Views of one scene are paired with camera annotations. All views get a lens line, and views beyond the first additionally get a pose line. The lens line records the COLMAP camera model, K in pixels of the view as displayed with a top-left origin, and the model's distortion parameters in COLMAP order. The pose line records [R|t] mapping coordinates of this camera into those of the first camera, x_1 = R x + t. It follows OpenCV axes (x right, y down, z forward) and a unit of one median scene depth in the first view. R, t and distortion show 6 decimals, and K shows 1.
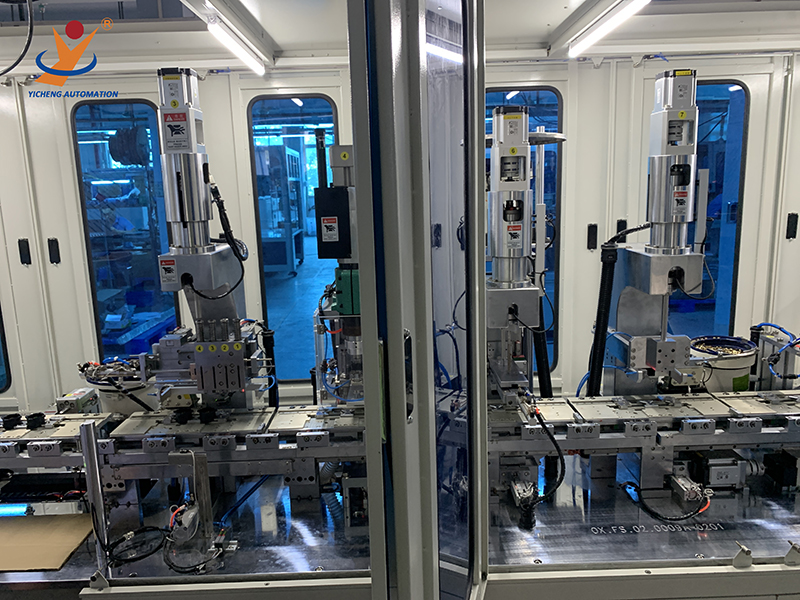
lens RADIAL K [[604.1, 0, 400.0], [0, 604.1, 300.0], [0, 0, 1]] dist [0.005793, 0.001427]
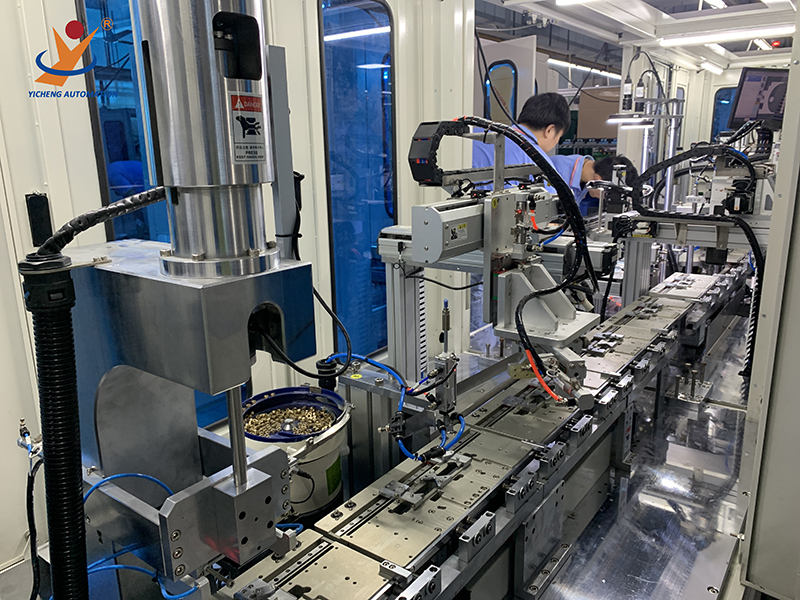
lens RADIAL K [[619.7, 0, 400.0], [0, 619.7, 300.0], [0, 0, 1]] dist [-0.074774, -0.001222]
pose [[0.604498, -0.175137, 0.777116, 0.209579], [0.143383, 0.983522, 0.110120, -0.083861], [-0.783597, 0.044857, 0.619648, 0.674429]]
